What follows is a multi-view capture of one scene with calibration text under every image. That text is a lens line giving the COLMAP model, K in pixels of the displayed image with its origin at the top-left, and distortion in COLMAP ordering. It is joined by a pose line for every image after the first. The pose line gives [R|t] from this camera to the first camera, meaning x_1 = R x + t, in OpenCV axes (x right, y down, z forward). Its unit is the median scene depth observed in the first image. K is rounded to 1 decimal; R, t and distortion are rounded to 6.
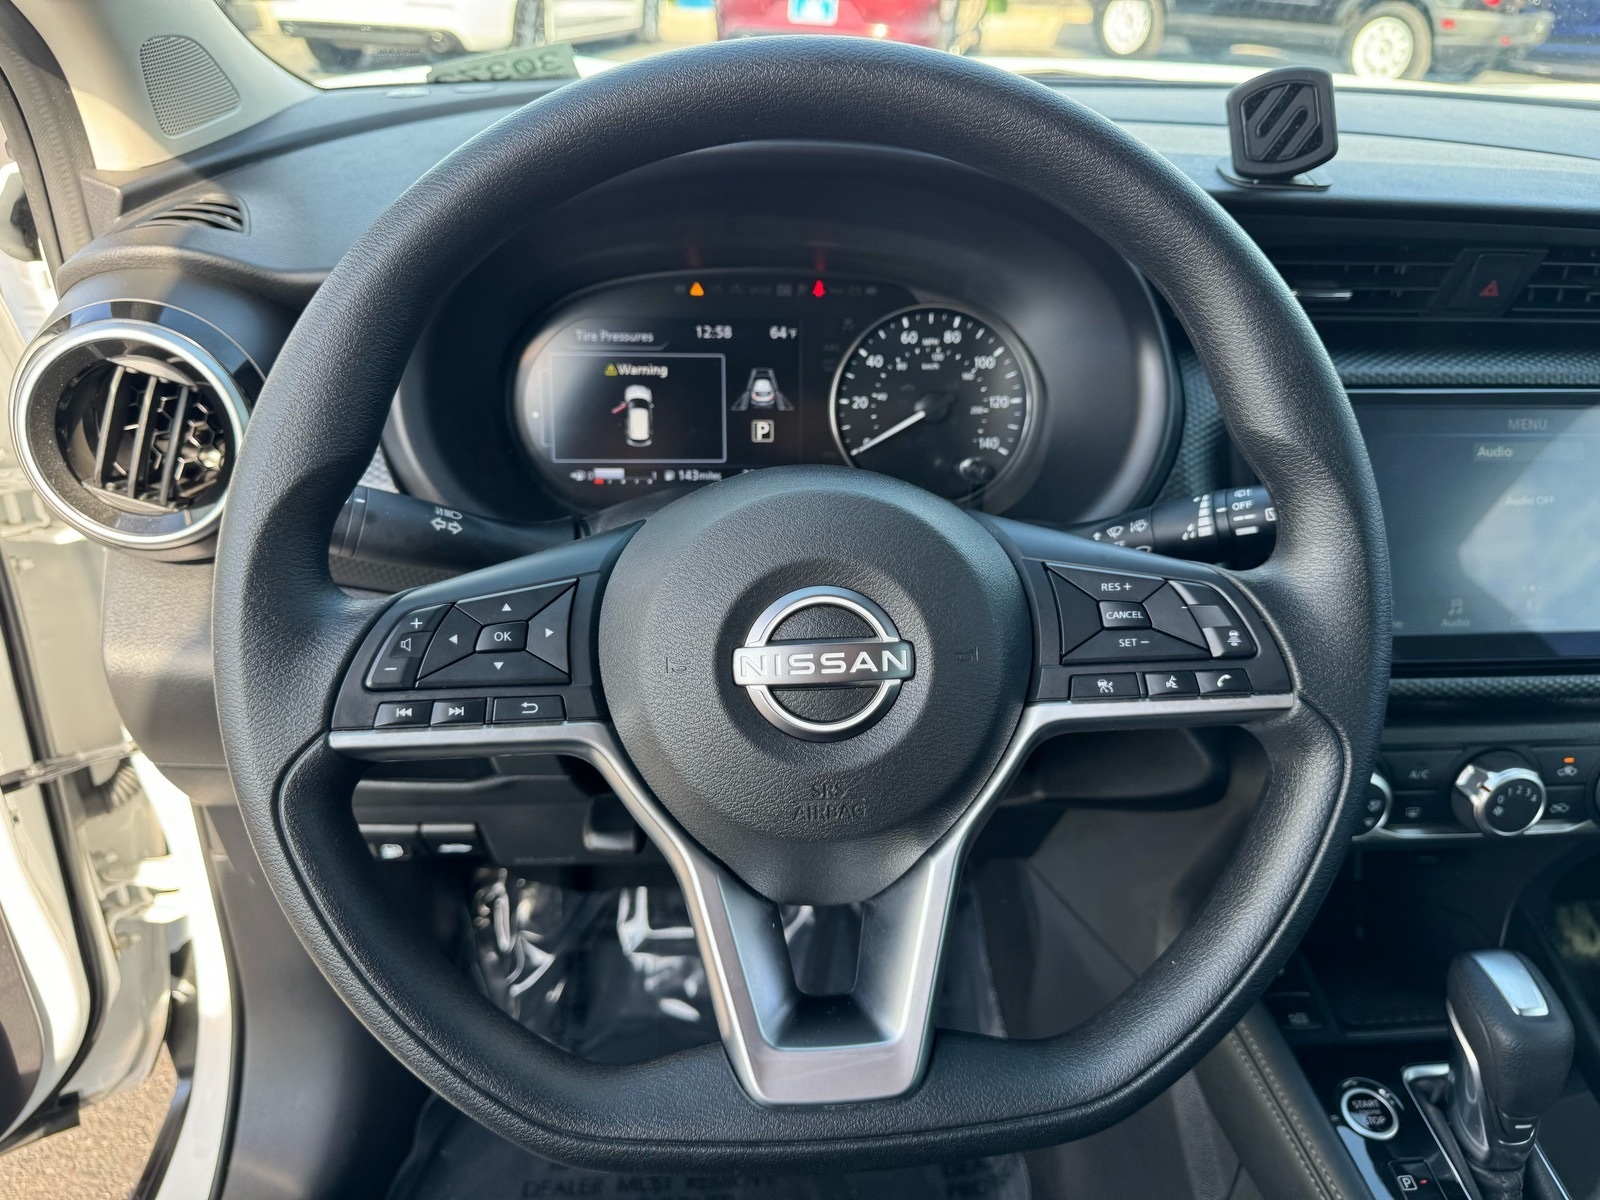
lens RADIAL K [[1126.0, 0, 812.7], [0, 1126.0, 592.5], [0, 0, 1]] dist [0.126700, -0.239292]
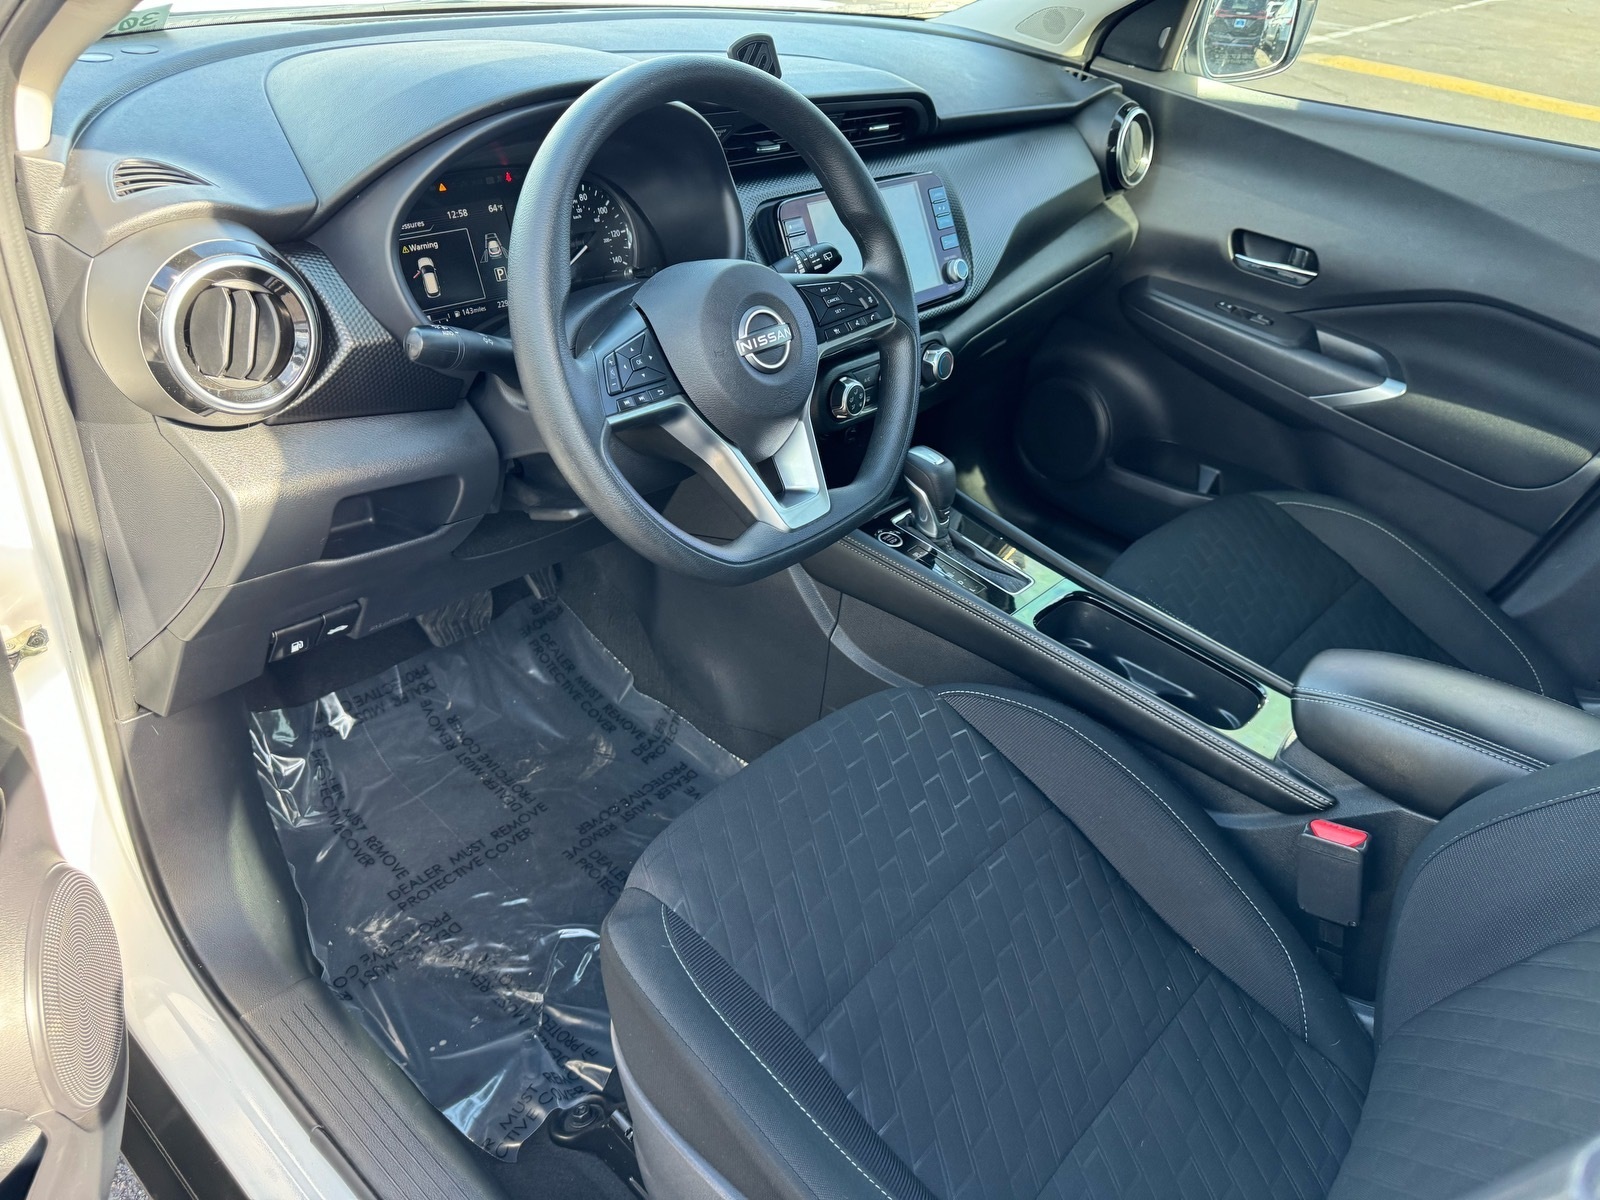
lens RADIAL K [[1126.0, 0, 812.7], [0, 1126.0, 592.5], [0, 0, 1]] dist [0.126700, -0.239292]
pose [[0.723668, -0.342928, 0.598919, -1.417226], [0.261941, 0.939356, 0.221353, 0.058348], [-0.638507, -0.003305, 0.769609, -0.840192]]
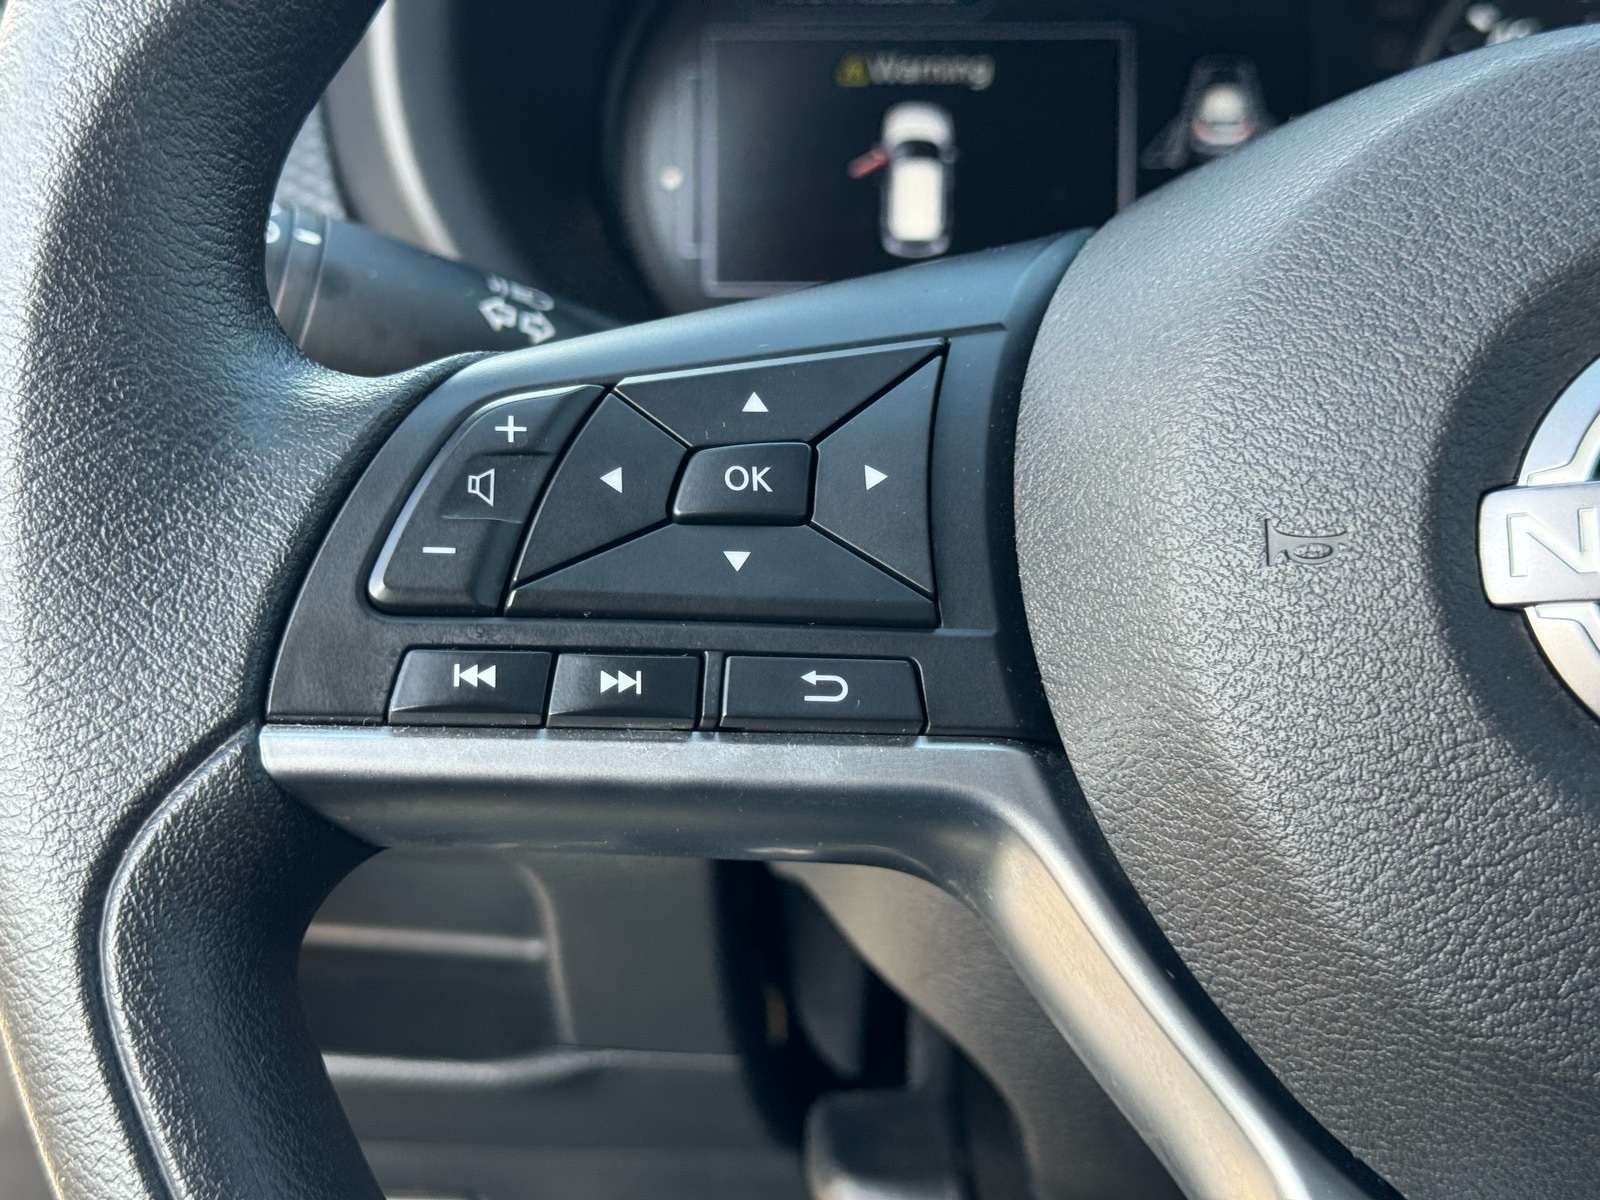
lens RADIAL K [[2268.9, 0, 800.0], [0, 2268.9, 600.0], [0, 0, 1]] dist [0.199337, -0.007495]
pose [[0.994474, 0.007965, -0.104682, -0.181512], [-0.019276, 0.994020, -0.107486, 0.144512], [0.103200, 0.108910, 0.988680, 0.323038]]
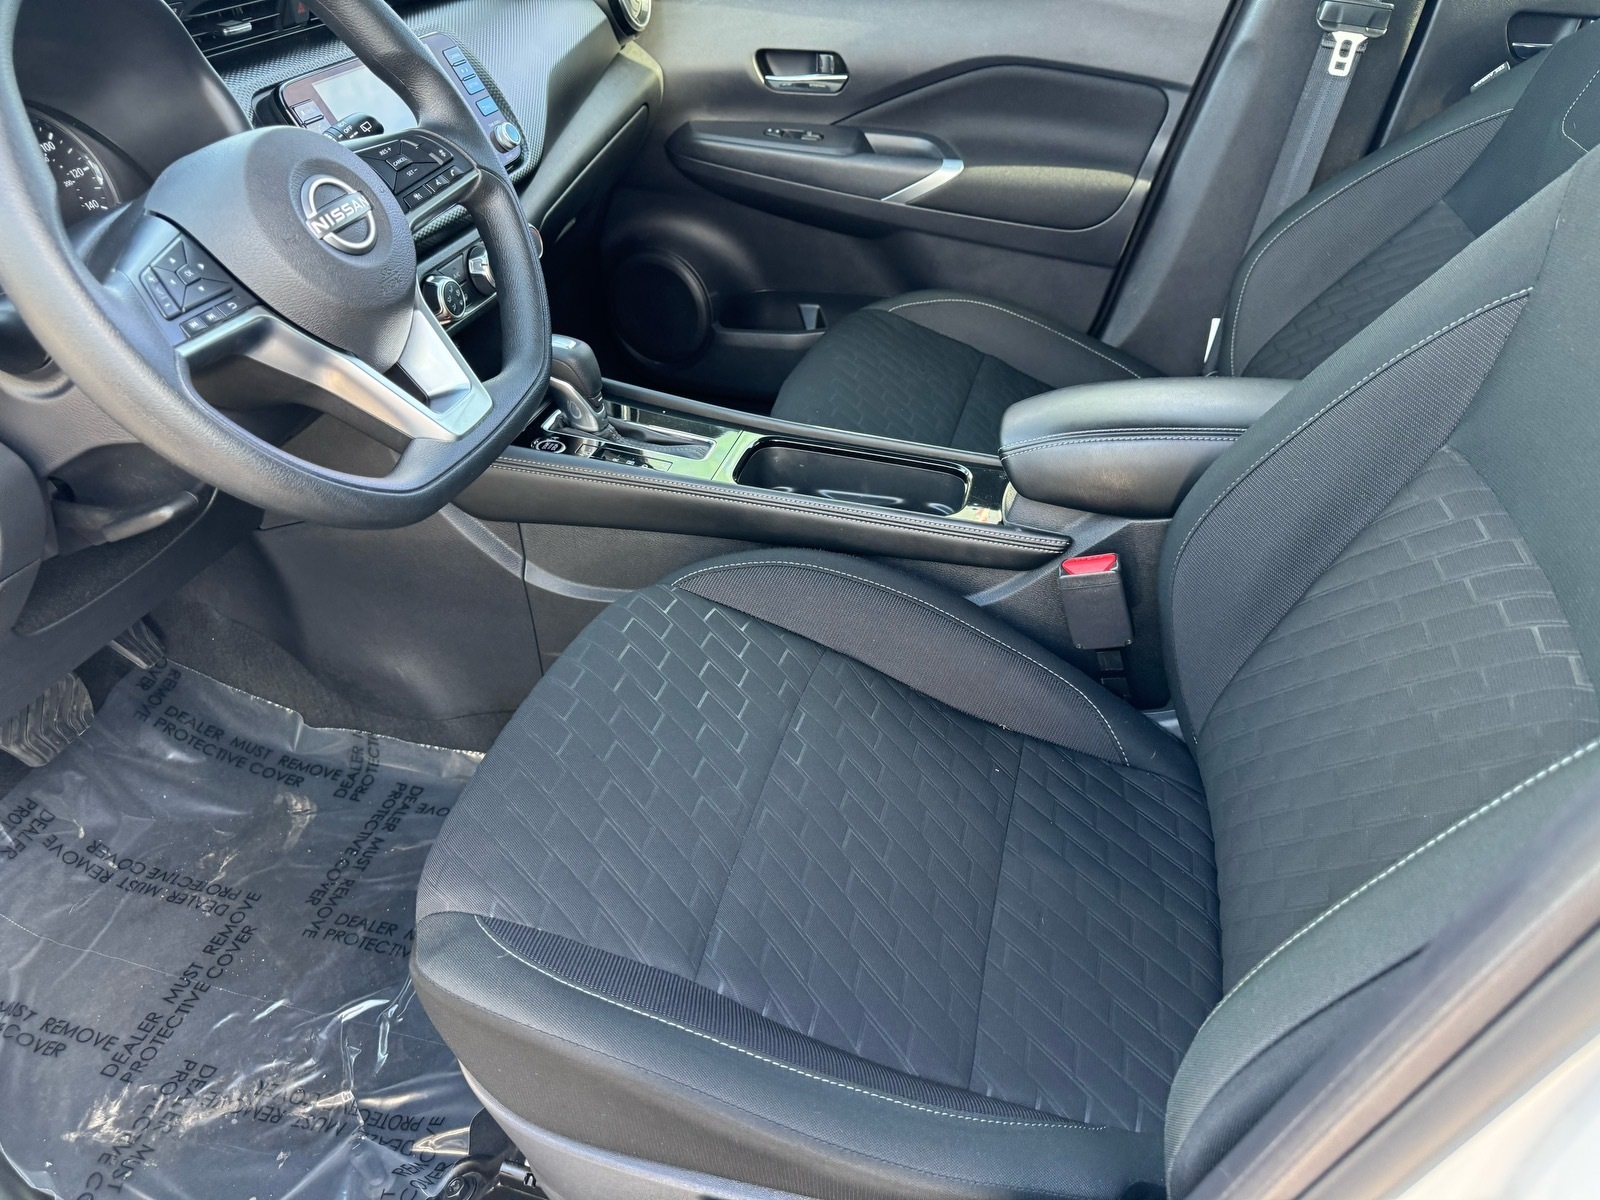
lens RADIAL K [[1122.4, 0, 800.0], [0, 1122.4, 600.0], [0, 0, 1]] dist [0.043317, -0.056978]
pose [[0.336459, -0.571352, 0.748567, -1.402261], [0.477985, 0.788517, 0.387004, 0.193277], [-0.811373, 0.227592, 0.538401, -0.460364]]
